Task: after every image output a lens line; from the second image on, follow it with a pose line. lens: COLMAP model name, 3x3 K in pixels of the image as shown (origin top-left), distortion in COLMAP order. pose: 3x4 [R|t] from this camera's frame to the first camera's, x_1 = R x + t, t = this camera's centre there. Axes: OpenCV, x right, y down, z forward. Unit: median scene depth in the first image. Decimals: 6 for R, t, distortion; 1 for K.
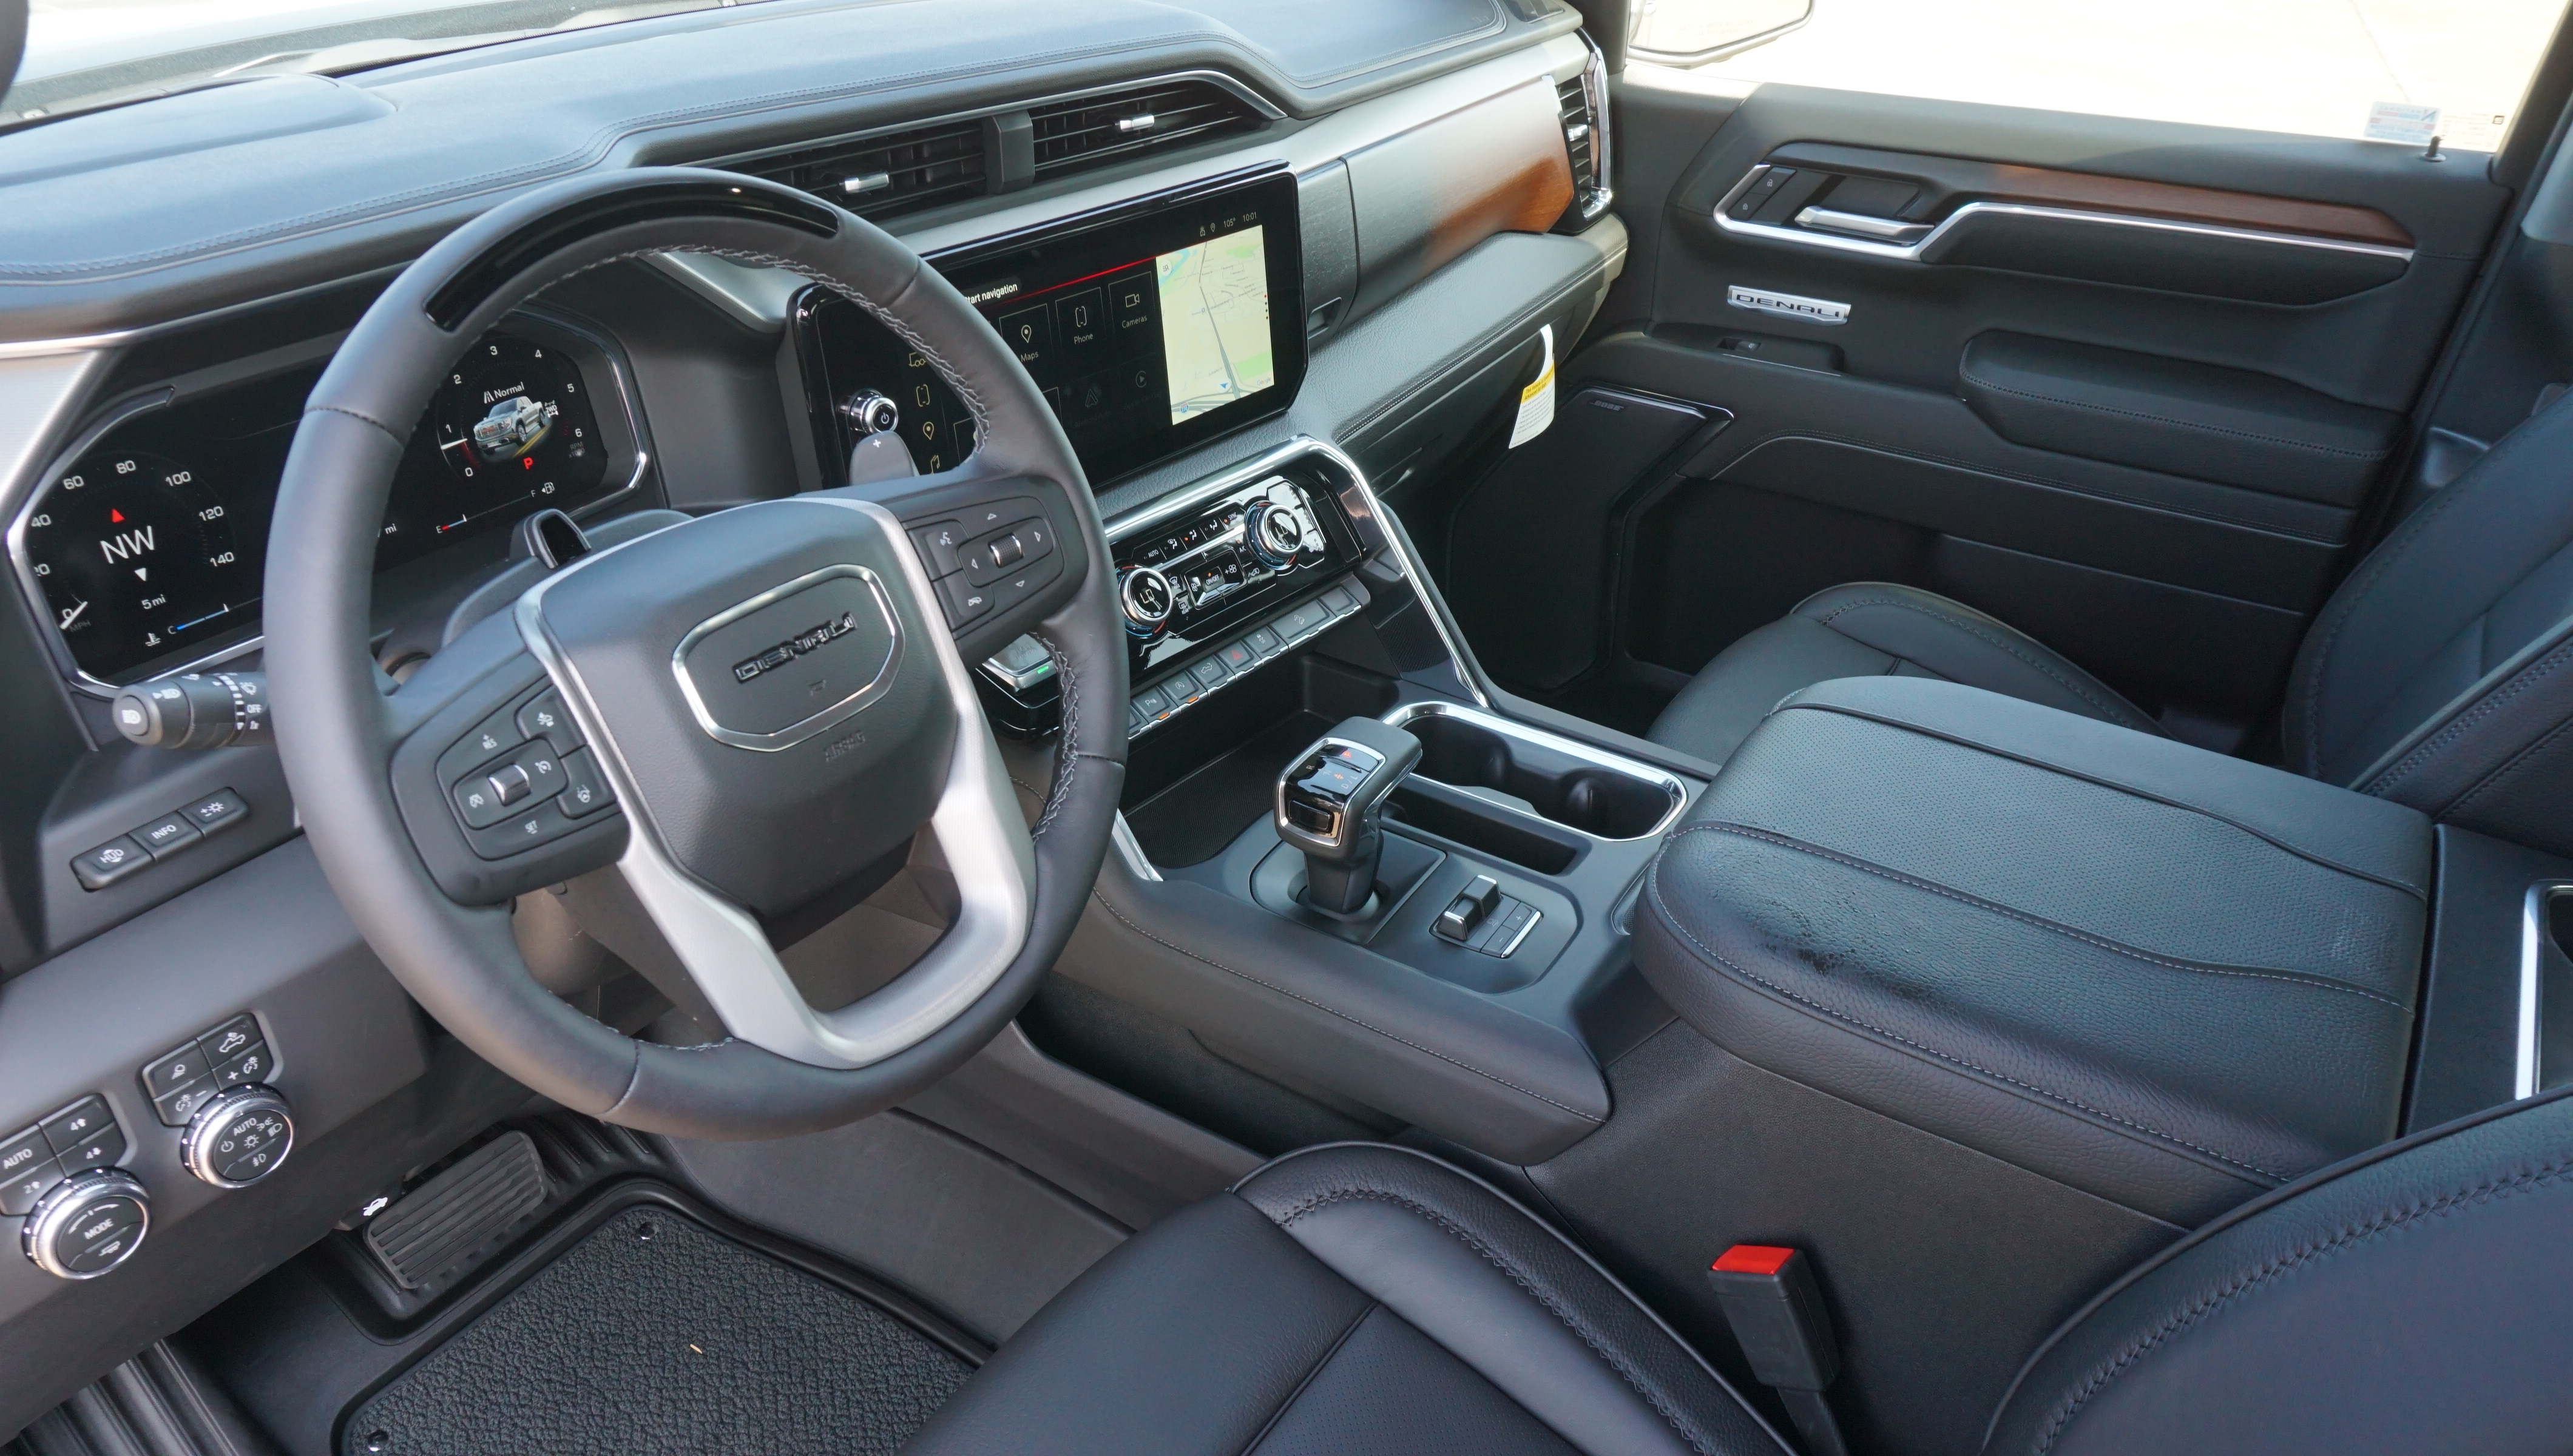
lens RADIAL K [[1725.4, 0, 1269.2], [0, 1725.4, 731.5], [0, 0, 1]] dist [-0.034353, 0.047411]
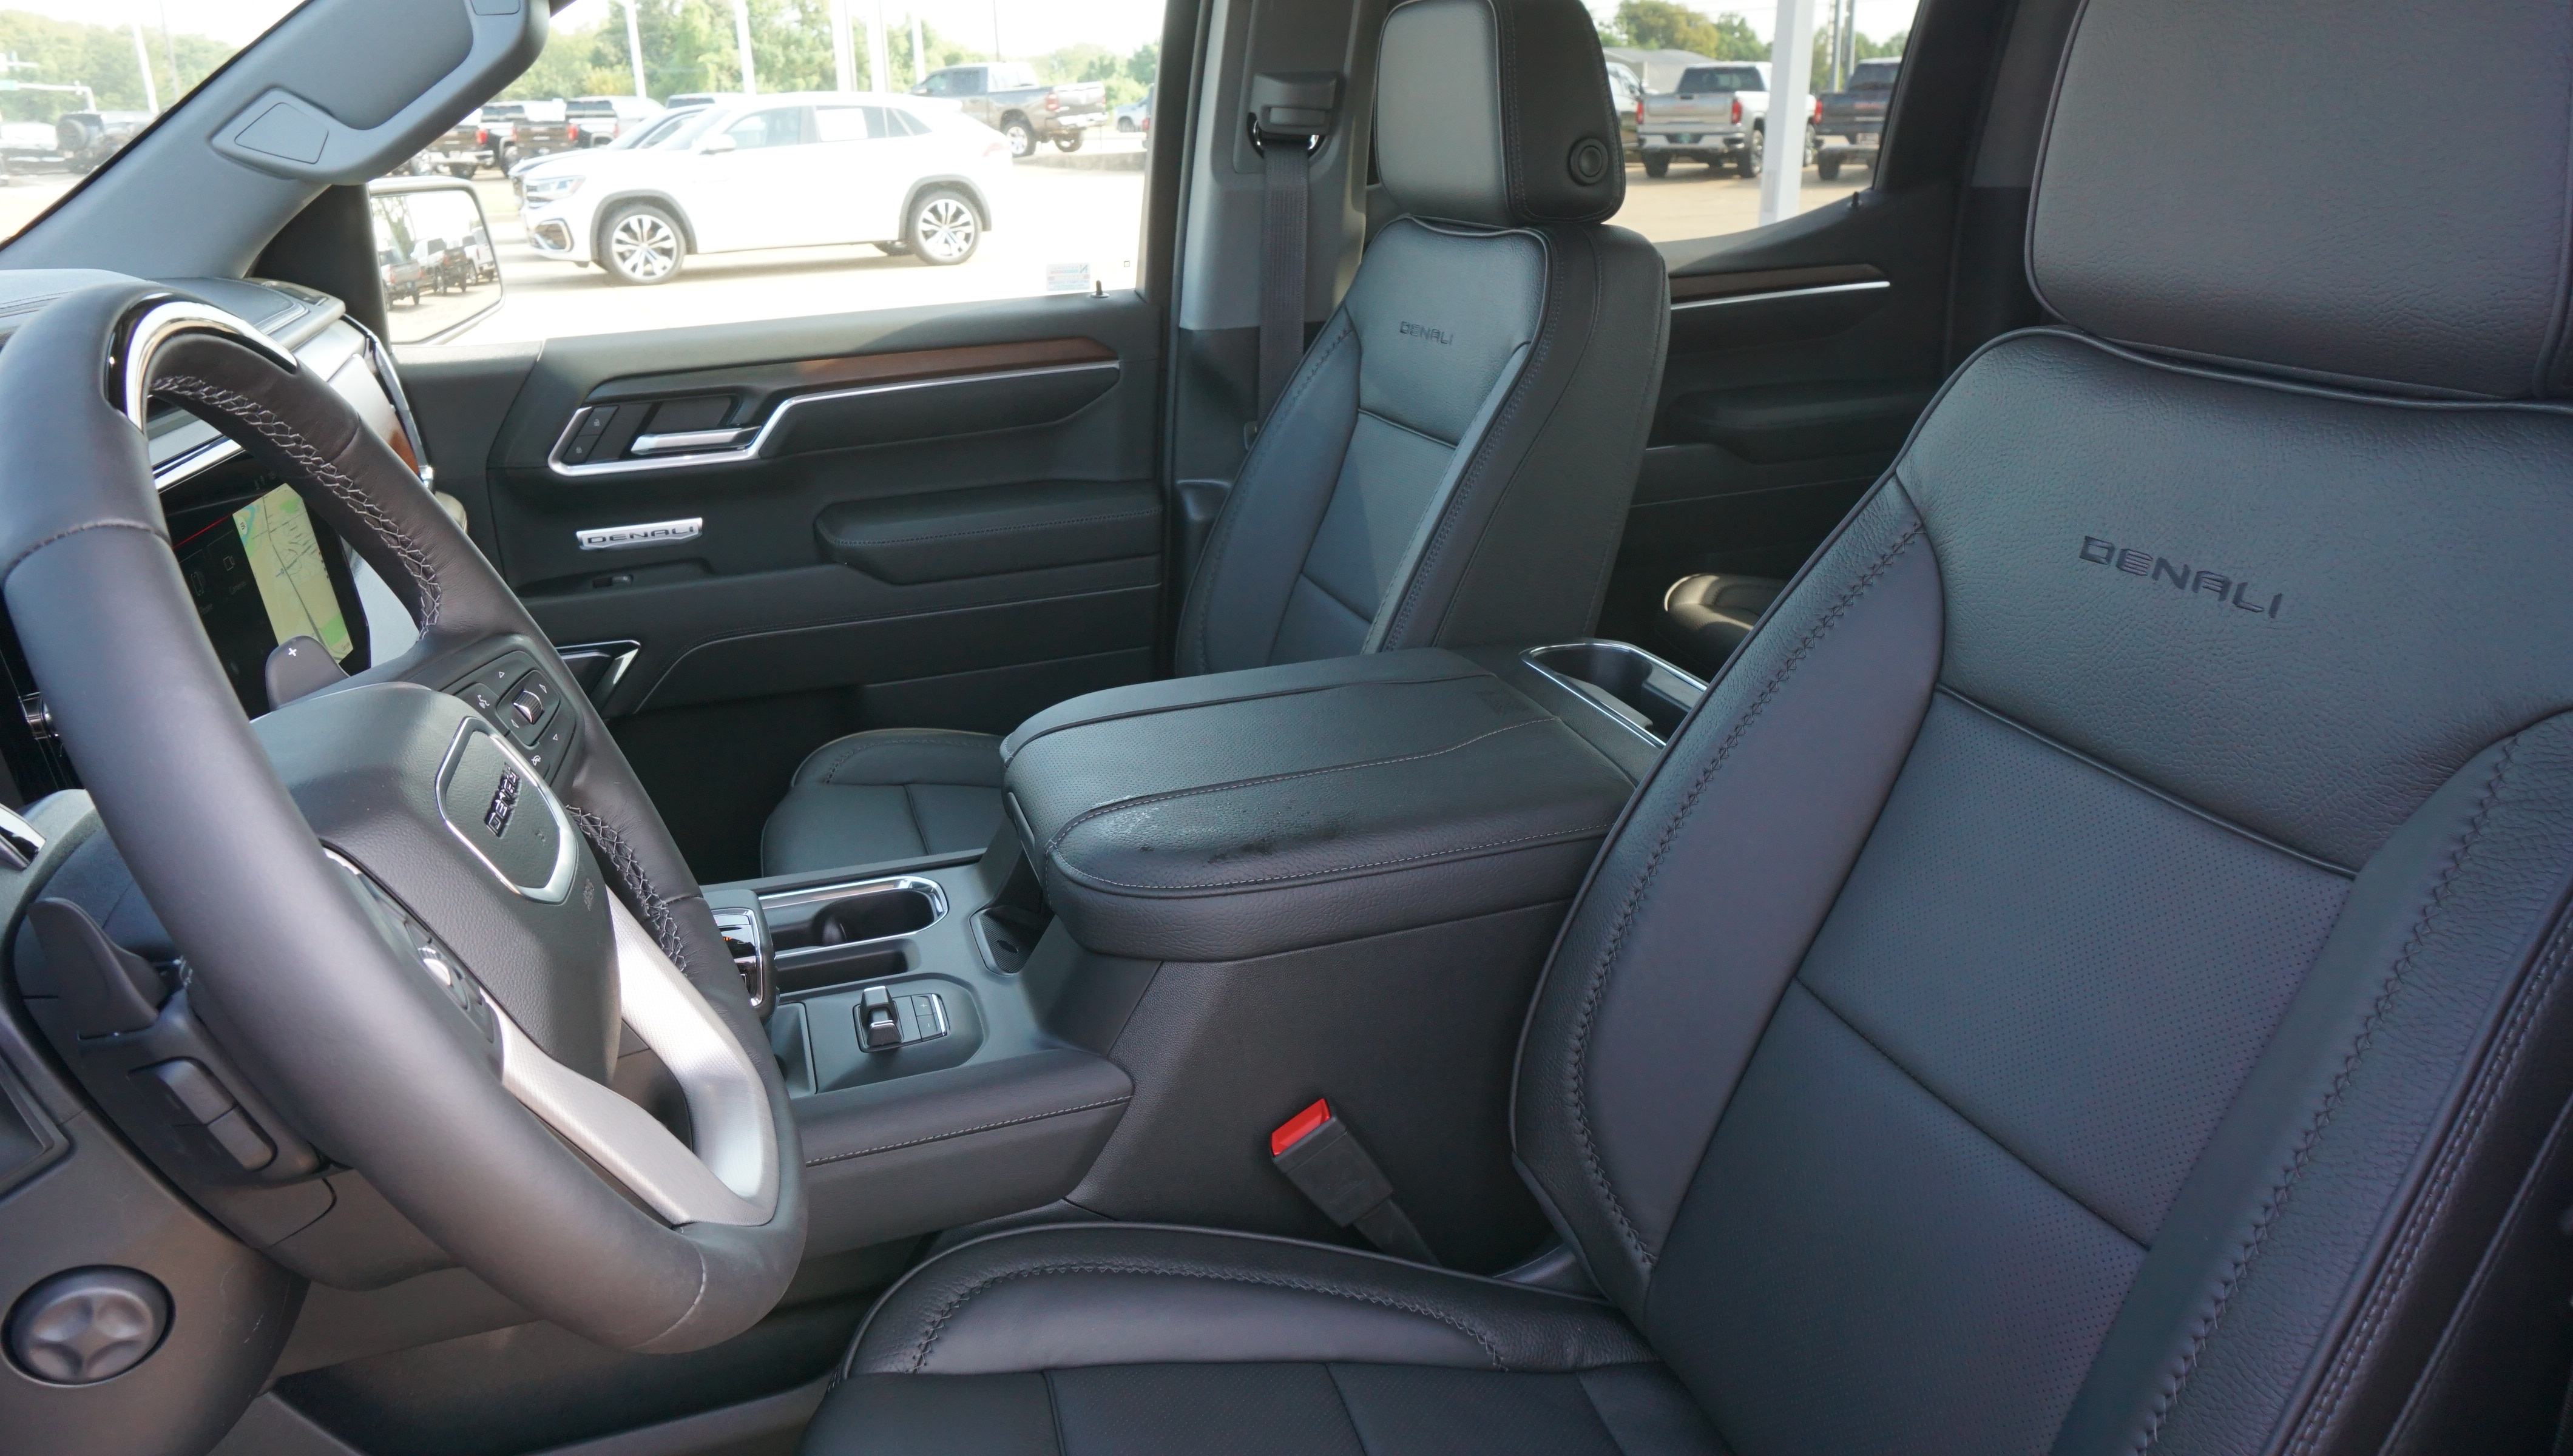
lens RADIAL K [[1732.6, 0, 1254.2], [0, 1732.6, 751.4], [0, 0, 1]] dist [-0.012834, 0.001706]
pose [[0.629154, -0.297411, 0.718131, -0.386961], [0.431918, 0.901900, -0.004886, 0.055775], [-0.646229, 0.313248, 0.695891, 0.100921]]
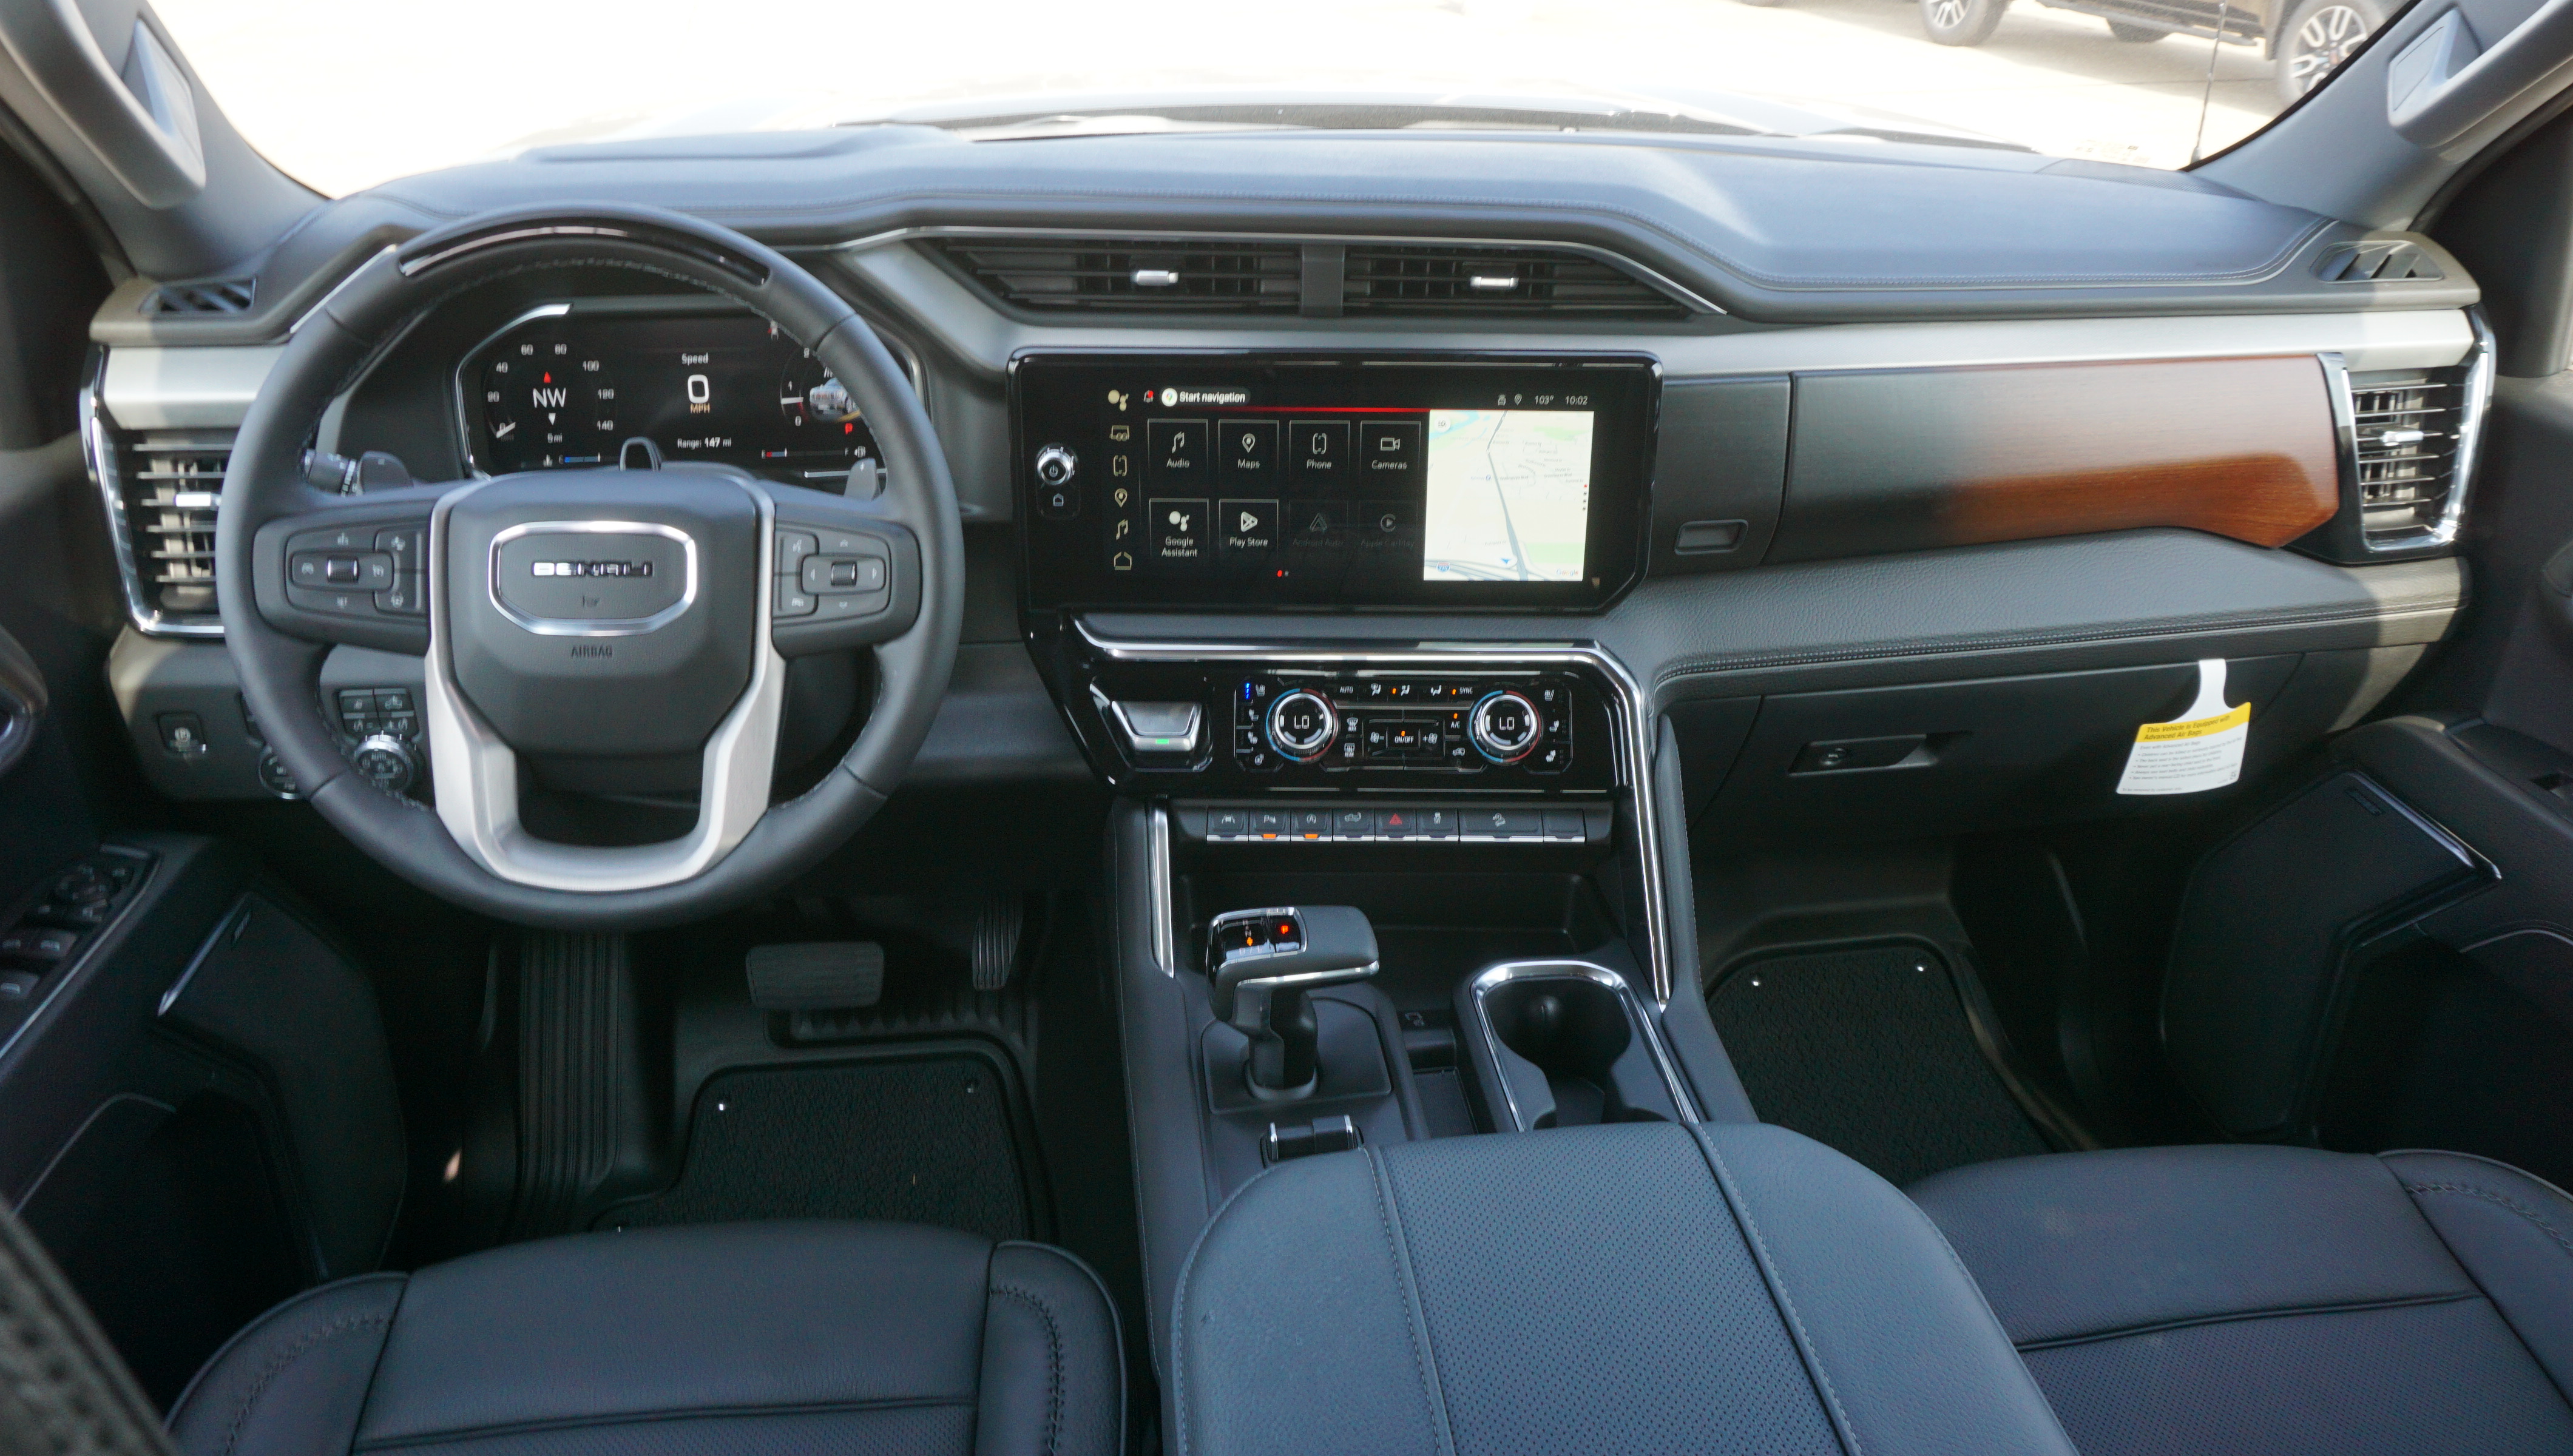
lens RADIAL K [[1725.4, 0, 1269.2], [0, 1725.4, 731.5], [0, 0, 1]] dist [-0.034353, 0.047411]
pose [[0.640340, 0.351660, -0.682861, 0.594225], [-0.398055, 0.912269, 0.096532, -0.159302], [0.656899, 0.210003, 0.724143, 0.248571]]
